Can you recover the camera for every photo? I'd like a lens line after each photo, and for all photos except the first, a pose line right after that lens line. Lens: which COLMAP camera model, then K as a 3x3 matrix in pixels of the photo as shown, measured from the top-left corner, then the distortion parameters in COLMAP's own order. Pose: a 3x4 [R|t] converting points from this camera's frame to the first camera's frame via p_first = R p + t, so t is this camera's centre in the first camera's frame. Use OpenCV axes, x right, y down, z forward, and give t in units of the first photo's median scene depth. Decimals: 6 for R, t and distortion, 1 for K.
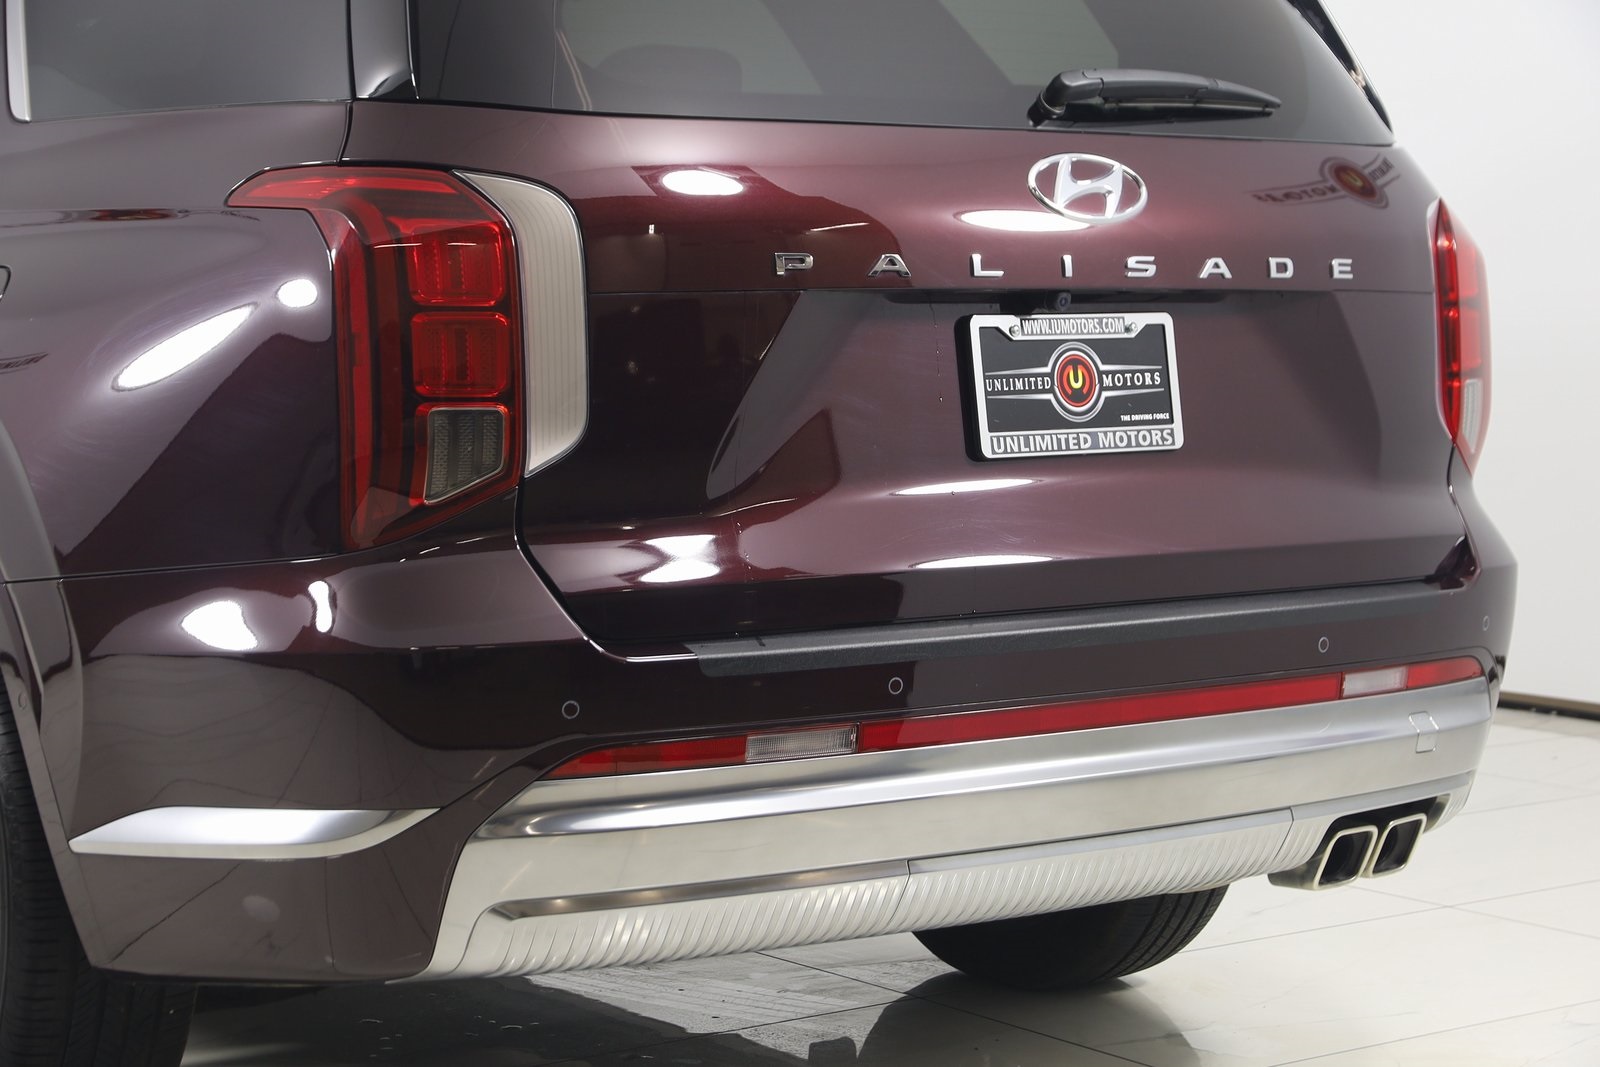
lens RADIAL K [[3182.7, 0, 860.4], [0, 3182.7, 550.4], [0, 0, 1]] dist [0.115179, 0.000000]
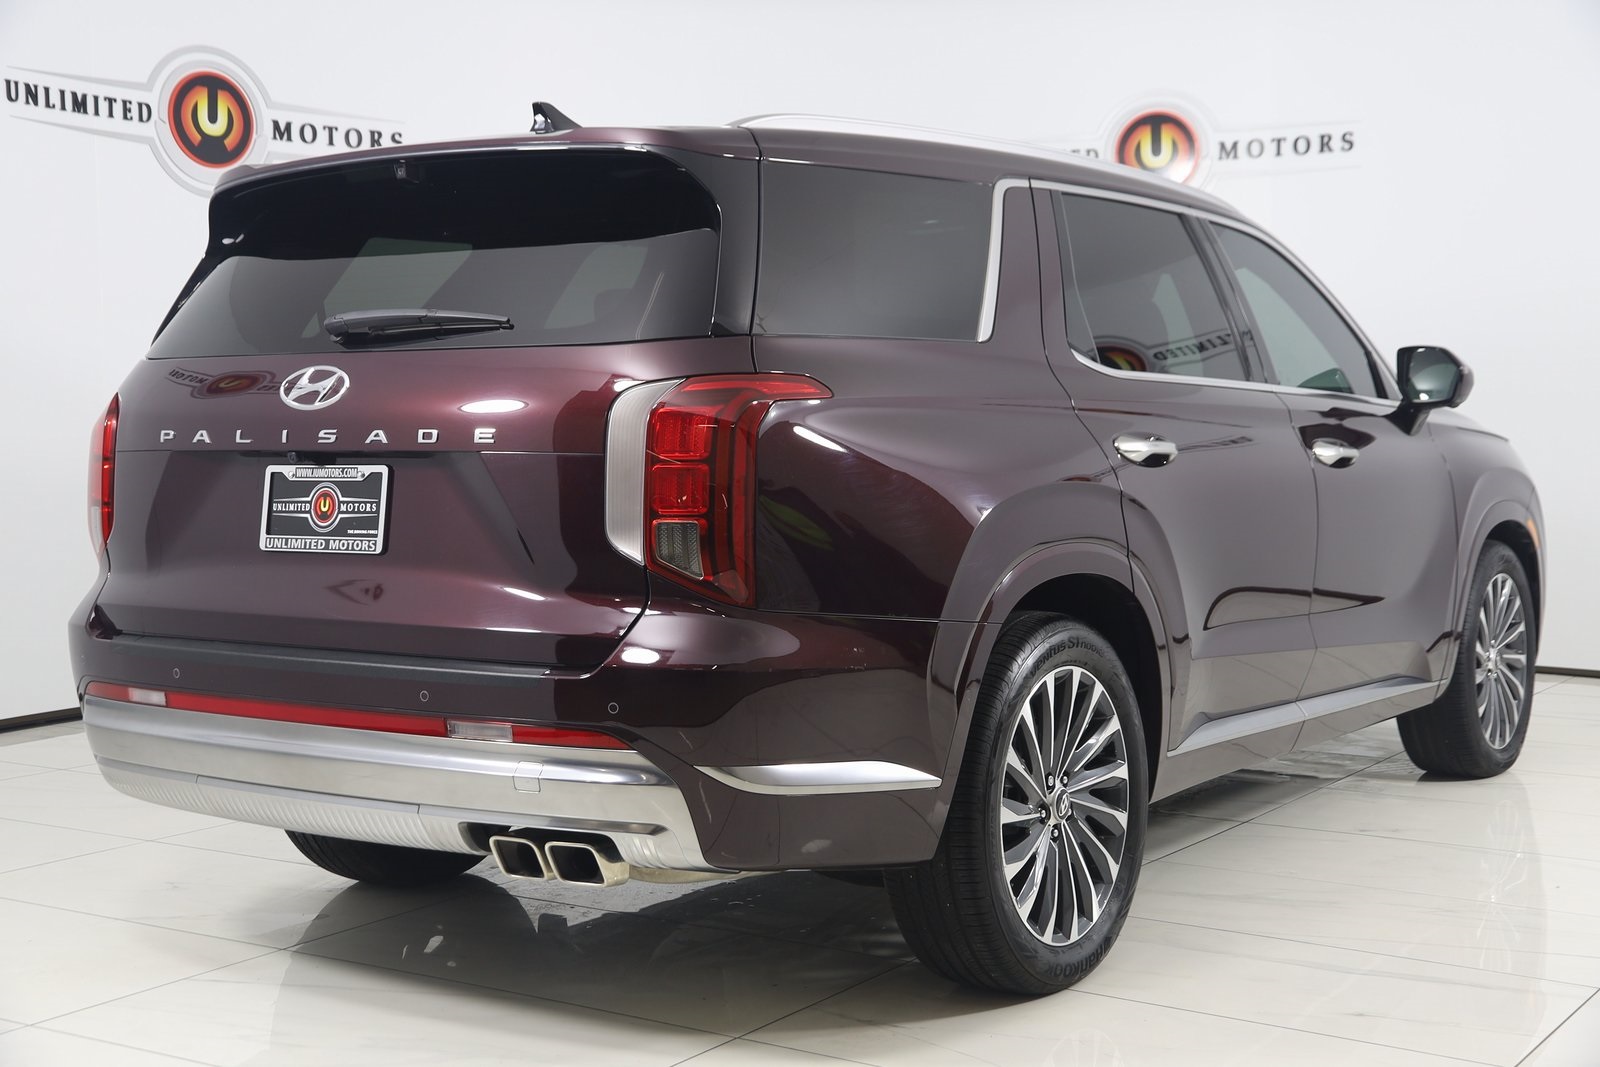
lens RADIAL K [[1997.6, 0, 808.5], [0, 1997.6, 527.0], [0, 0, 1]] dist [0.075117, 0.000000]
pose [[0.307541, 0.046531, -0.950396, 1.103546], [-0.067652, 0.997345, 0.026938, -0.086670], [0.949127, 0.056011, 0.309873, 0.917341]]
